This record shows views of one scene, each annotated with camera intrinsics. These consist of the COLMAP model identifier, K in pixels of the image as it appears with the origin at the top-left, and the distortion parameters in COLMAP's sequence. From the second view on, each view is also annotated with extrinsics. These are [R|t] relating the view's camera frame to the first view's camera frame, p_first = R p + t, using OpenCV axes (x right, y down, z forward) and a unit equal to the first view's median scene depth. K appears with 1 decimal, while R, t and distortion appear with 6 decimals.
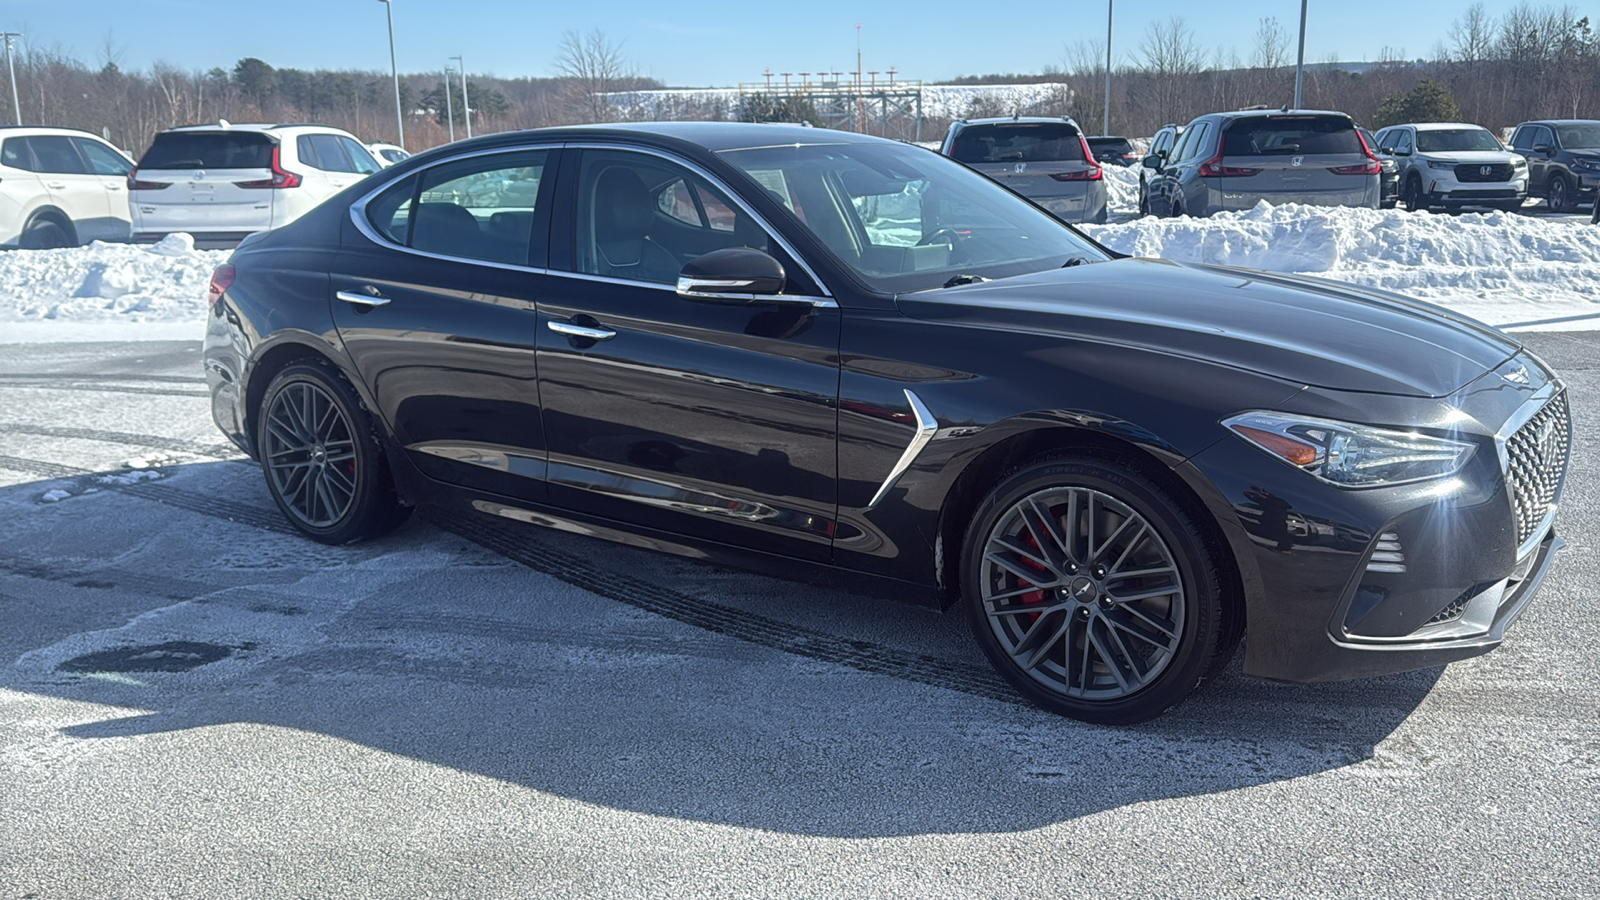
lens RADIAL K [[1340.8, 0, 834.8], [0, 1340.8, 474.1], [0, 0, 1]] dist [0.131046, -0.219791]
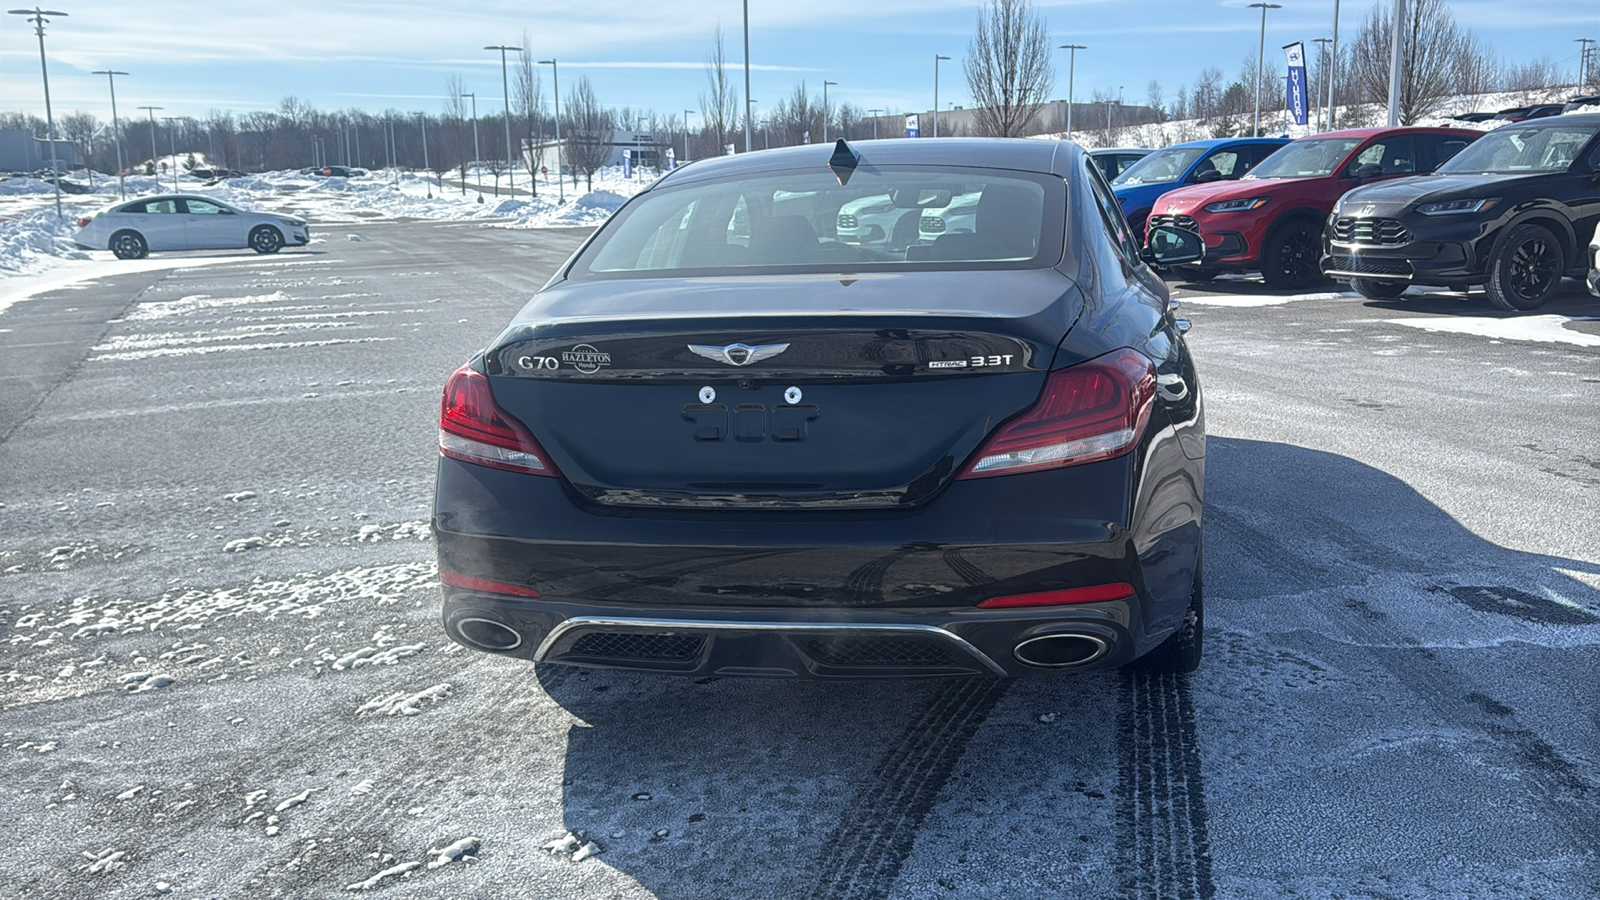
lens RADIAL K [[1361.7, 0, 841.7], [0, 1361.7, 449.1], [0, 0, 1]] dist [0.115464, -0.185035]
pose [[-0.397095, -0.149270, 0.905557, -0.894294], [0.248618, 0.932297, 0.262699, -0.284732], [-0.883462, 0.329454, -0.333100, 1.272307]]
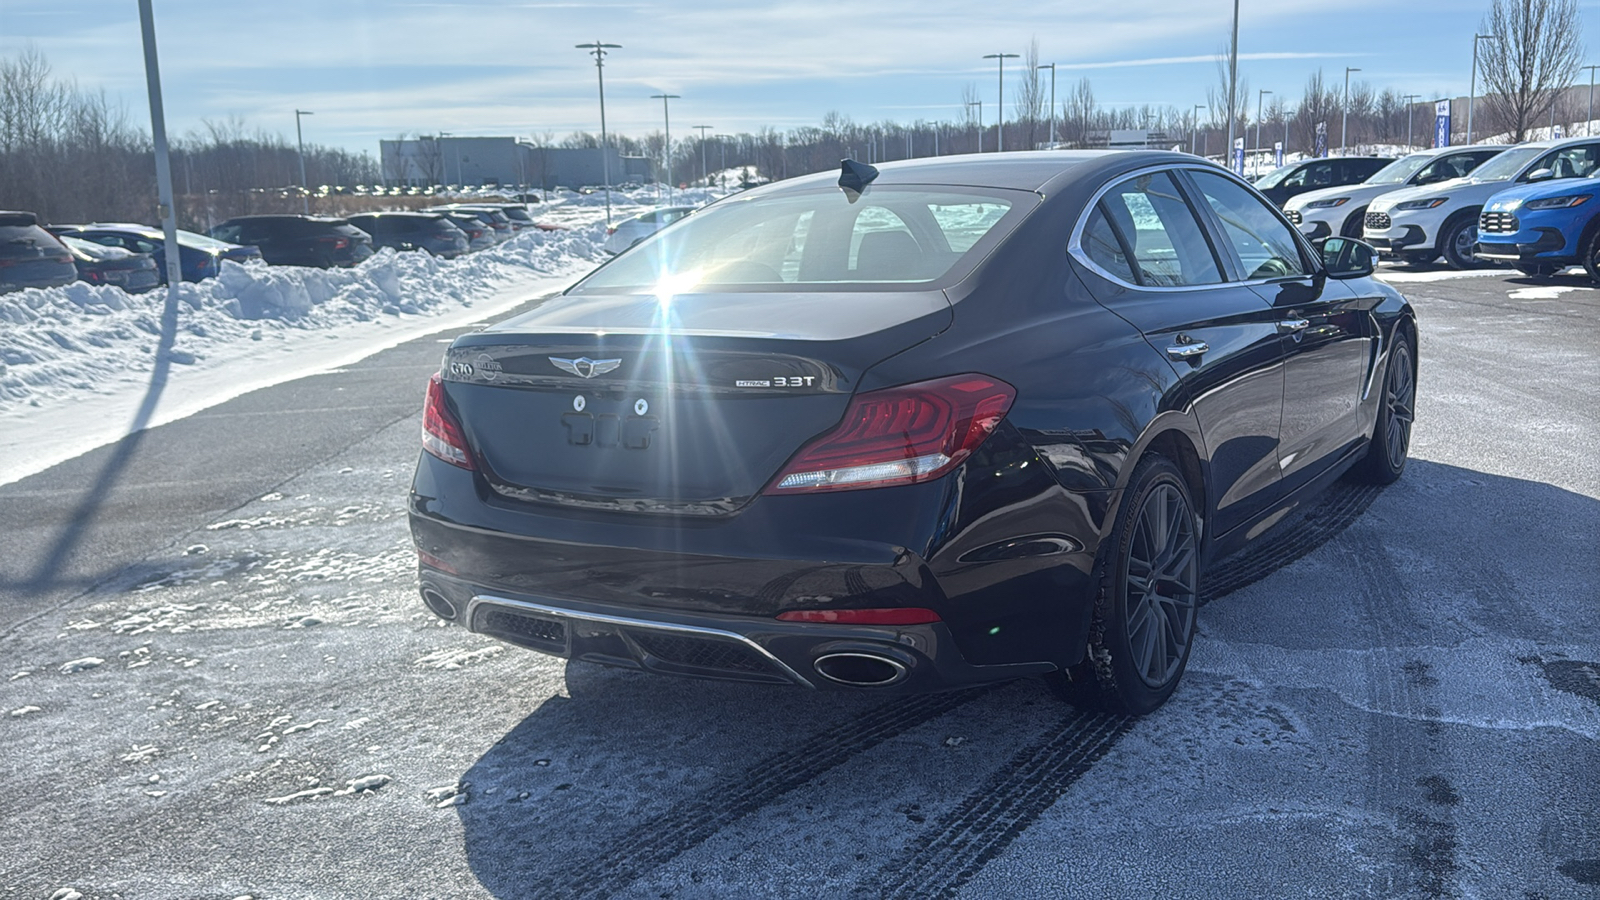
lens RADIAL K [[1361.7, 0, 838.7], [0, 1361.7, 466.5], [0, 0, 1]] dist [0.115464, -0.185035]
pose [[-0.039212, -0.172189, 0.984283, -0.972949], [0.277184, 0.944509, 0.176274, -0.223401], [-0.960017, 0.279739, 0.010692, 1.025390]]
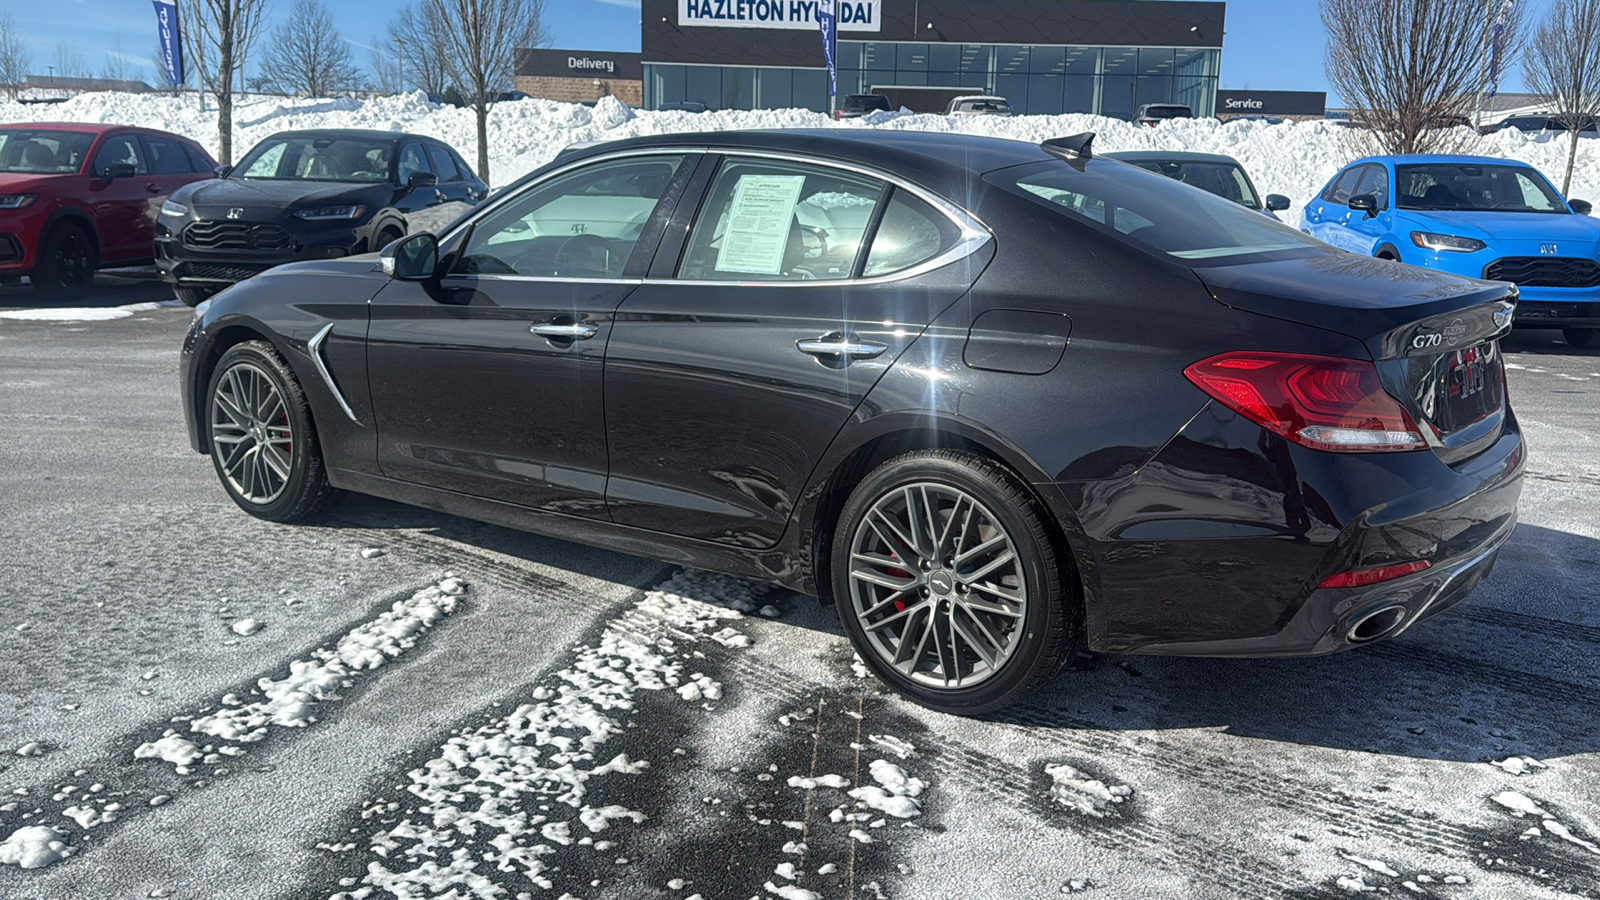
lens RADIAL K [[1340.8, 0, 856.6], [0, 1340.8, 448.0], [0, 0, 1]] dist [0.131046, -0.219791]
pose [[-0.999854, -0.012831, 0.011273, -0.113593], [-0.007064, 0.911585, 0.411051, -0.393633], [-0.015550, 0.410911, -0.911543, 1.724590]]
